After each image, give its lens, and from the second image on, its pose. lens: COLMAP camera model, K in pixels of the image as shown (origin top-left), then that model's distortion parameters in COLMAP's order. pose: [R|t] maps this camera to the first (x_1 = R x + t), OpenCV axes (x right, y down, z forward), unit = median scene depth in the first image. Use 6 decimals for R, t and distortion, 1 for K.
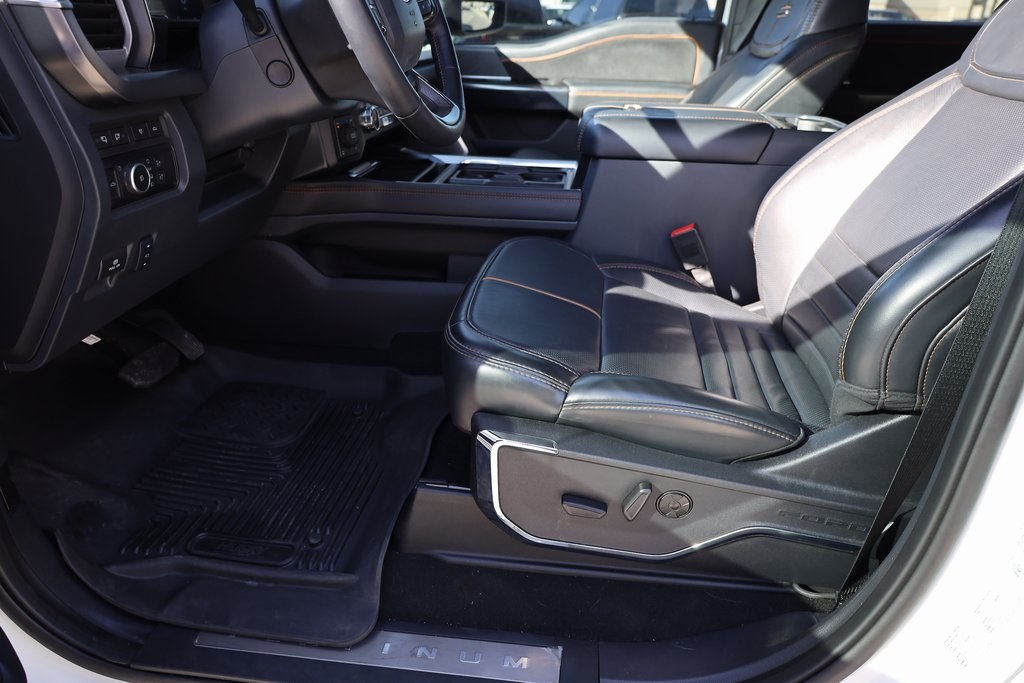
lens RADIAL K [[709.9, 0, 511.4], [0, 709.9, 361.4], [0, 0, 1]] dist [-0.039443, 0.000270]
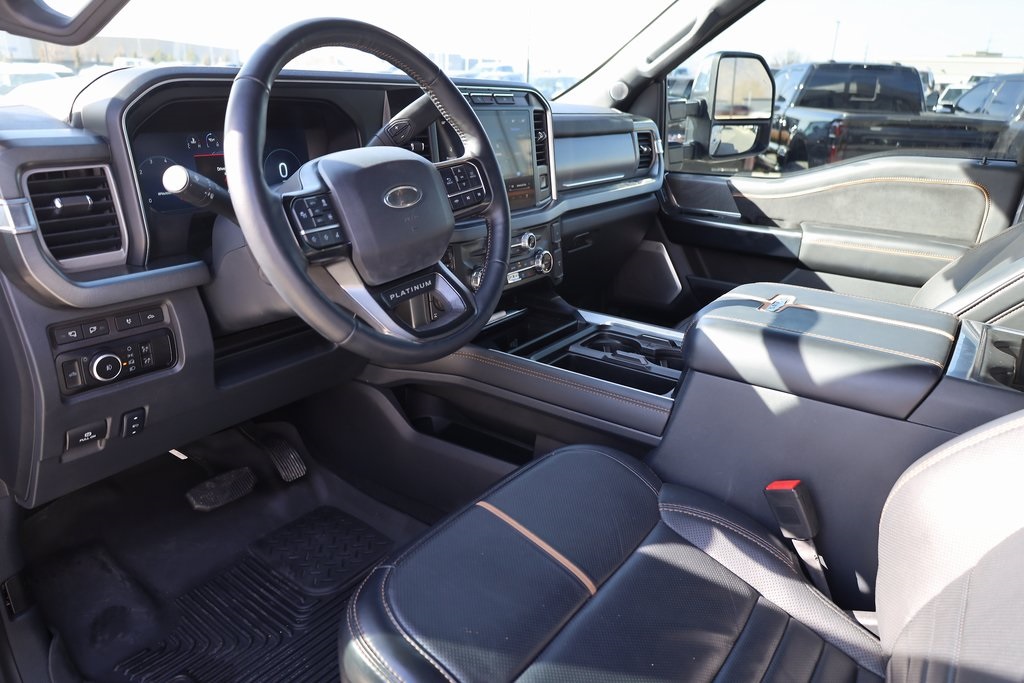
lens RADIAL K [[703.5, 0, 507.4], [0, 703.5, 344.3], [0, 0, 1]] dist [-0.011145, -0.004131]
pose [[0.875892, 0.162989, -0.454144, 0.252949], [-0.212030, 0.975490, -0.058839, -0.190408], [0.433423, 0.147829, 0.888983, 0.163295]]
